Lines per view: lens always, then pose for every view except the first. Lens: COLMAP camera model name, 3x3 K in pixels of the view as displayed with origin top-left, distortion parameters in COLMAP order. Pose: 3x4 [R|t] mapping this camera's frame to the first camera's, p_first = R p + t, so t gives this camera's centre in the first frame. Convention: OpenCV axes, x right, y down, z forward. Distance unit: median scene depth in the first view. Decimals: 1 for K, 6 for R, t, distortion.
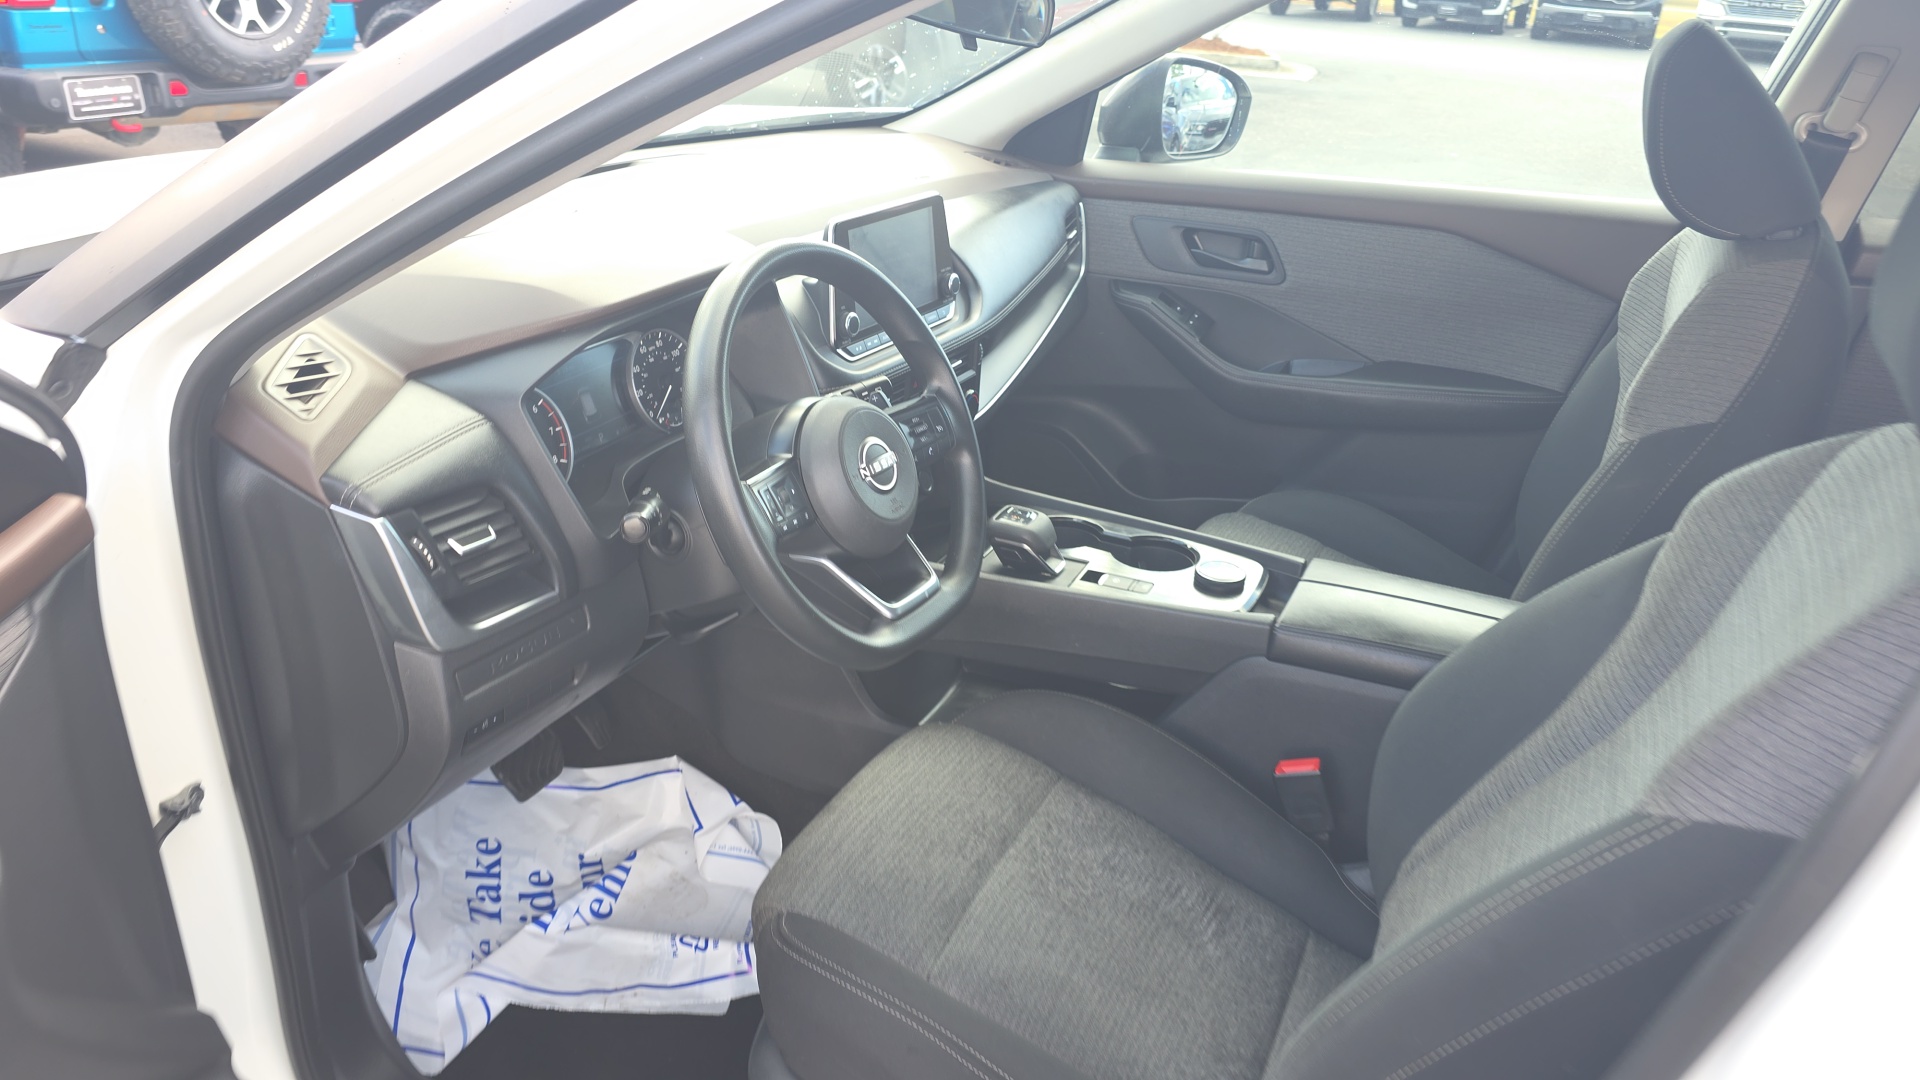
lens RADIAL K [[1331.9, 0, 922.3], [0, 1331.9, 546.5], [0, 0, 1]] dist [0.022813, -0.037948]
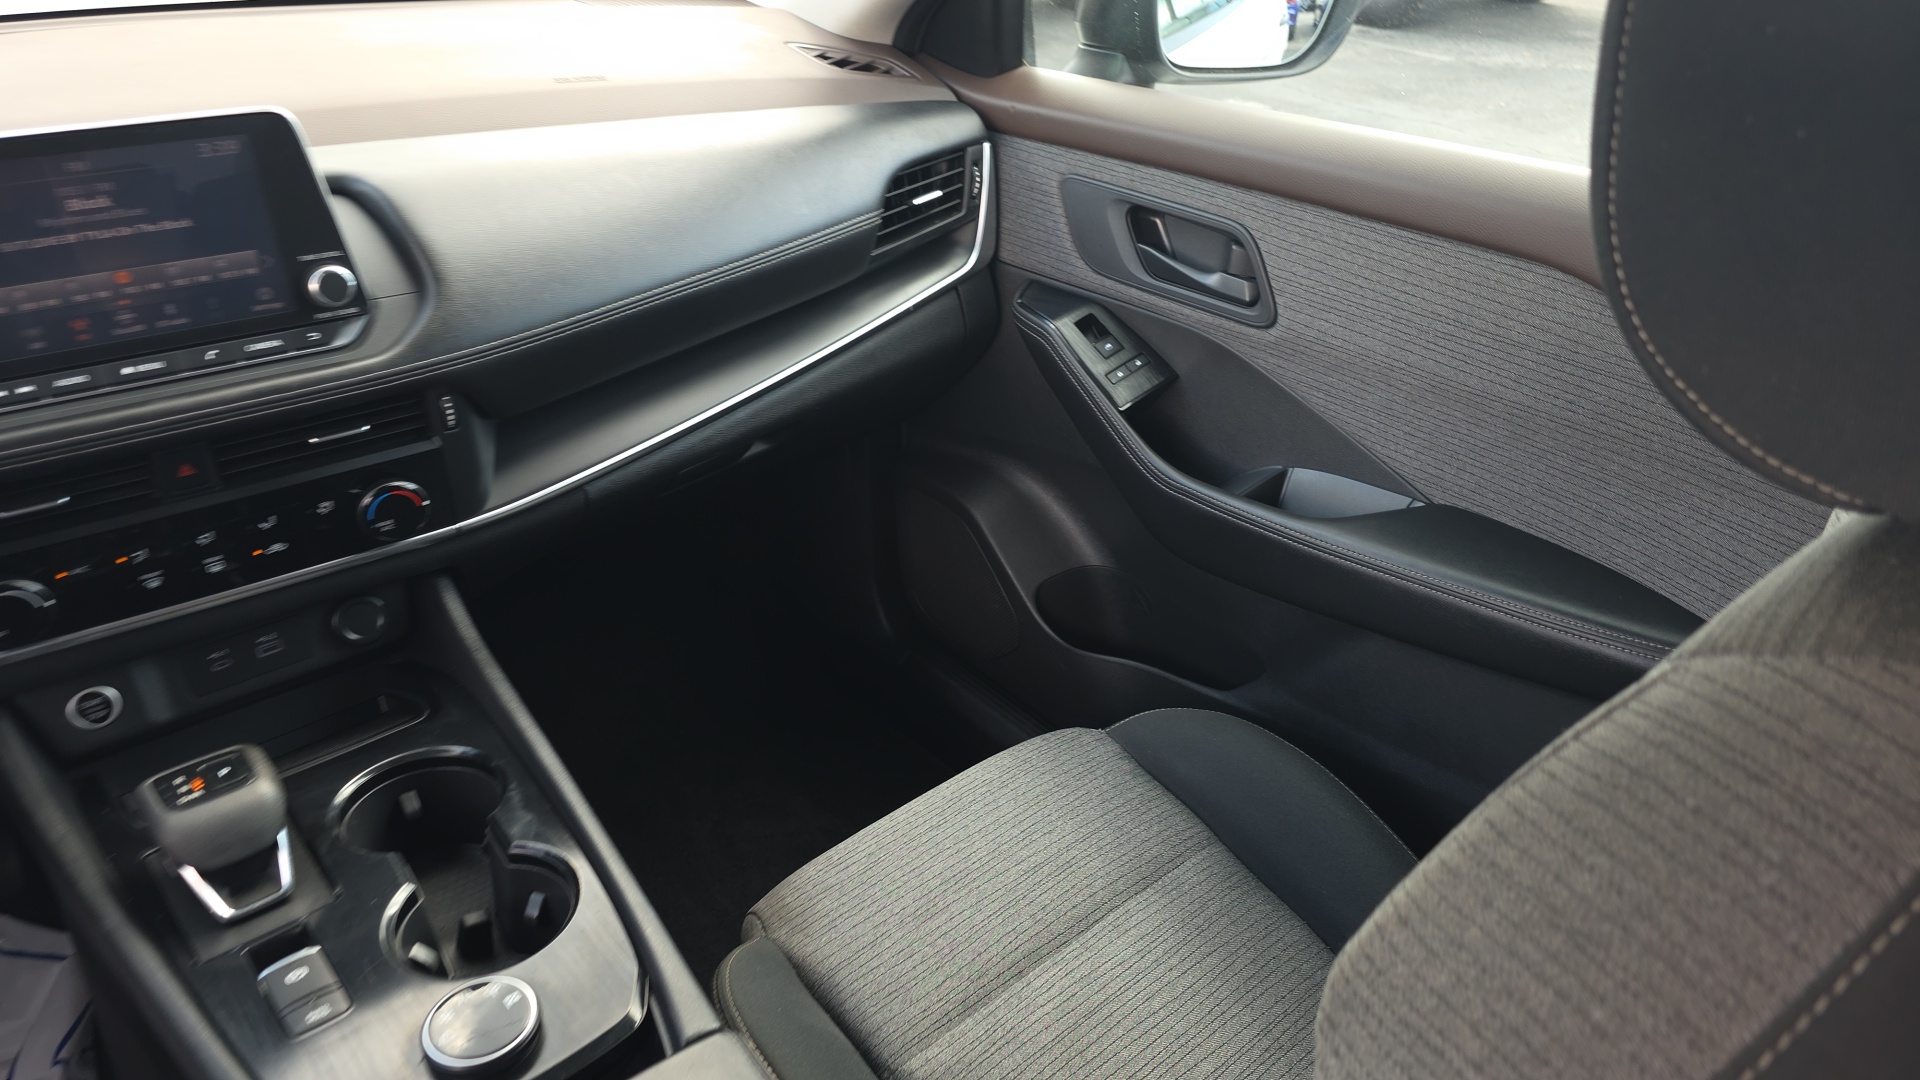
lens RADIAL K [[1305.1, 0, 1024.3], [0, 1305.1, 535.2], [0, 0, 1]] dist [0.047653, -0.060228]
pose [[0.925472, 0.179132, -0.333786, 0.367621], [-0.154956, 0.983055, 0.097932, -0.152055], [0.345673, -0.038911, 0.937548, 0.474364]]
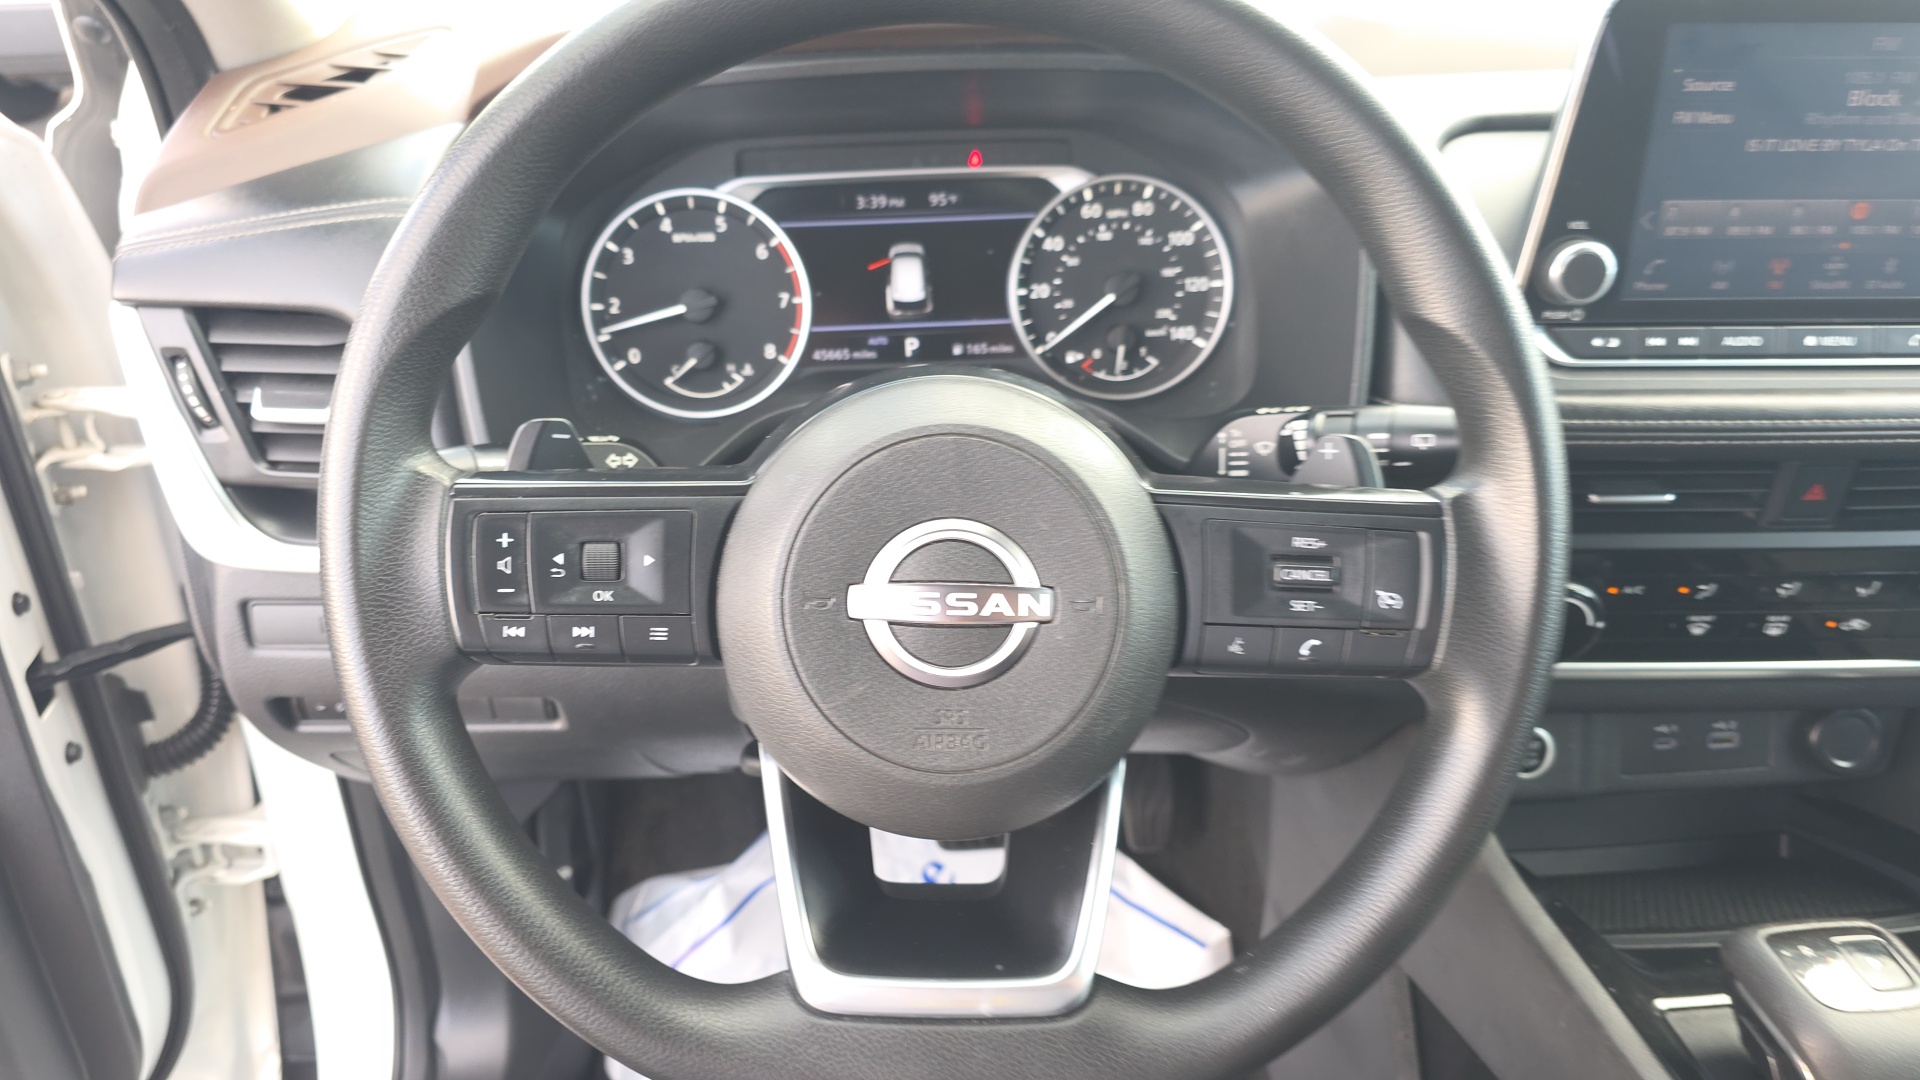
lens RADIAL K [[1331.9, 0, 922.3], [0, 1331.9, 546.5], [0, 0, 1]] dist [0.022813, -0.037948]
pose [[0.491544, 0.388890, -0.779198, 0.128703], [-0.333856, 0.910541, 0.243835, -0.088322], [0.804316, 0.140284, 0.577404, 0.446075]]
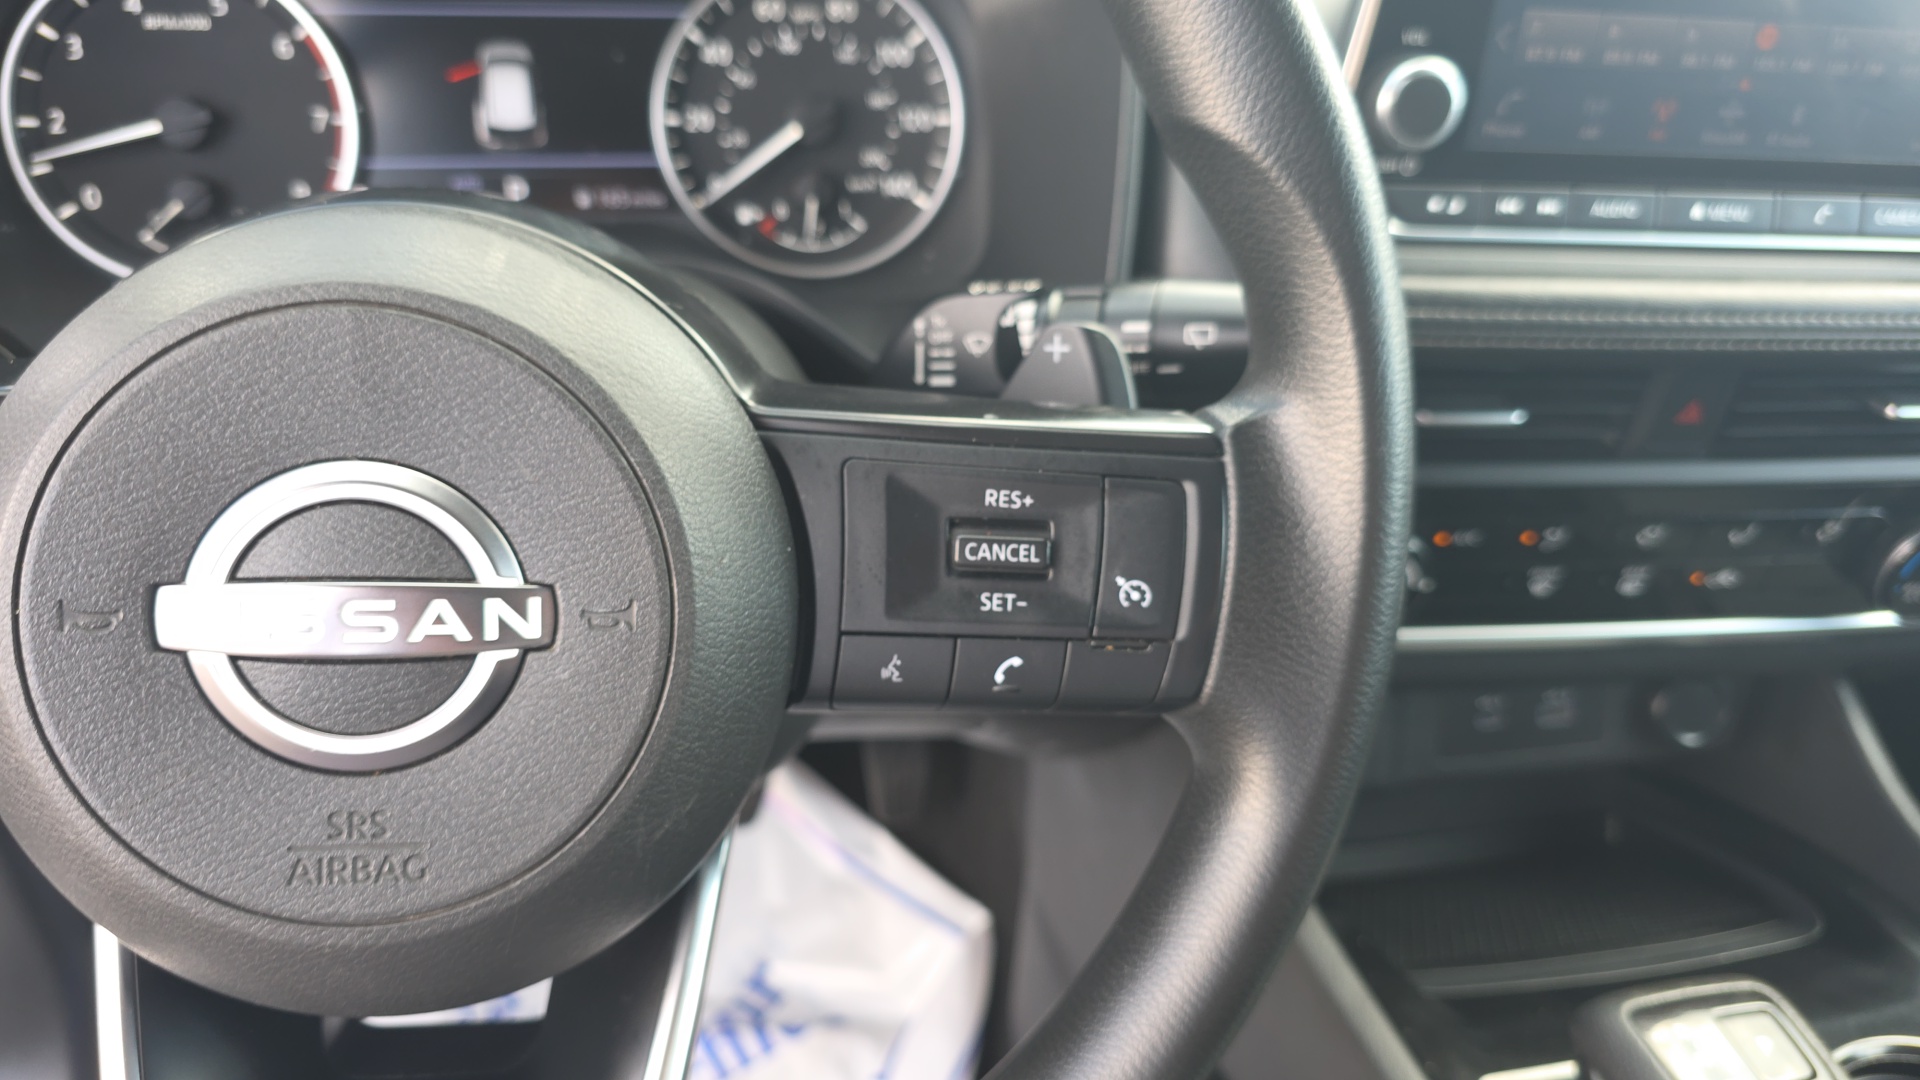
lens RADIAL K [[1356.9, 0, 924.0], [0, 1356.9, 537.7], [0, 0, 1]] dist [0.002051, -0.038047]
pose [[0.595500, 0.436237, -0.674594, 0.079970], [-0.367027, 0.894697, 0.254577, -0.084824], [0.714613, 0.095994, 0.692902, 0.519418]]
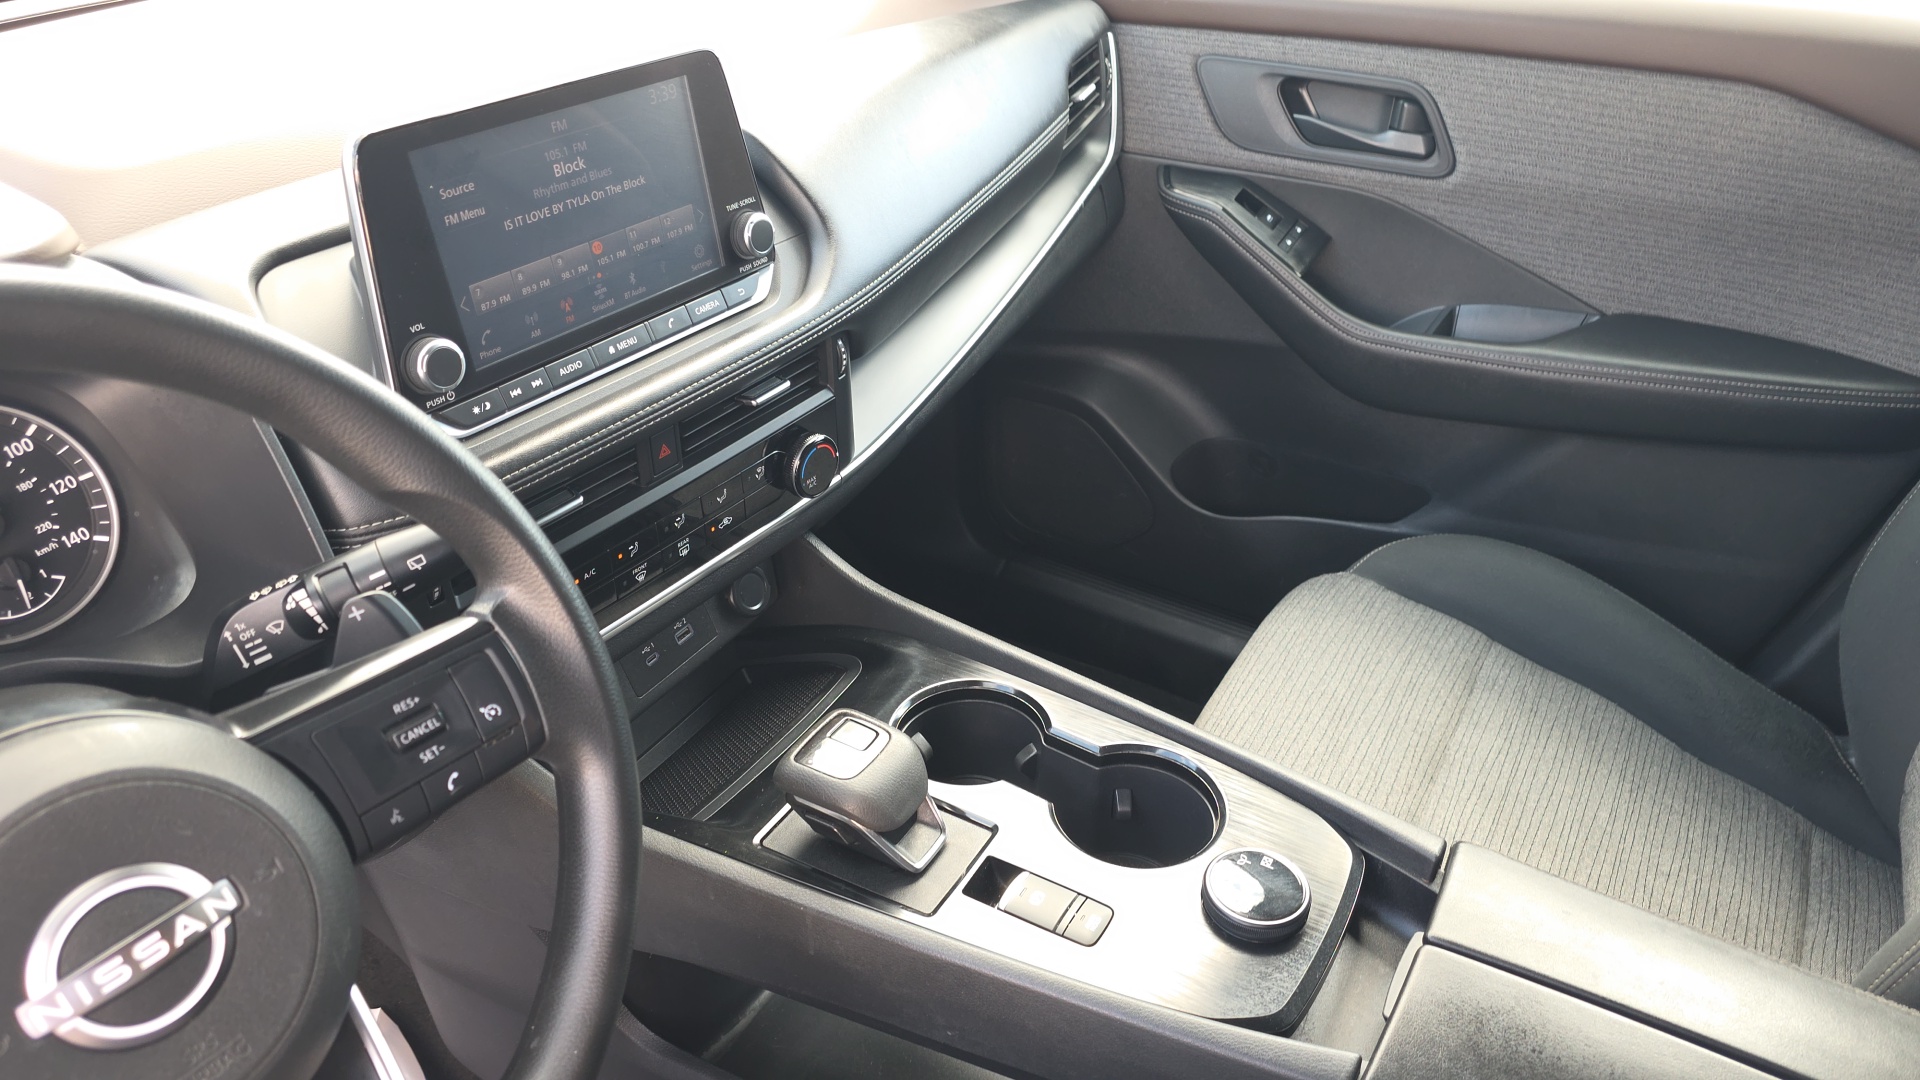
lens RADIAL K [[1310.8, 0, 984.0], [0, 1310.8, 570.9], [0, 0, 1]] dist [0.005661, -0.001942]
pose [[0.996741, 0.016640, -0.078931, 0.116650], [-0.003724, 0.986941, 0.161040, -0.119515], [0.080580, -0.160222, 0.983787, 0.397100]]
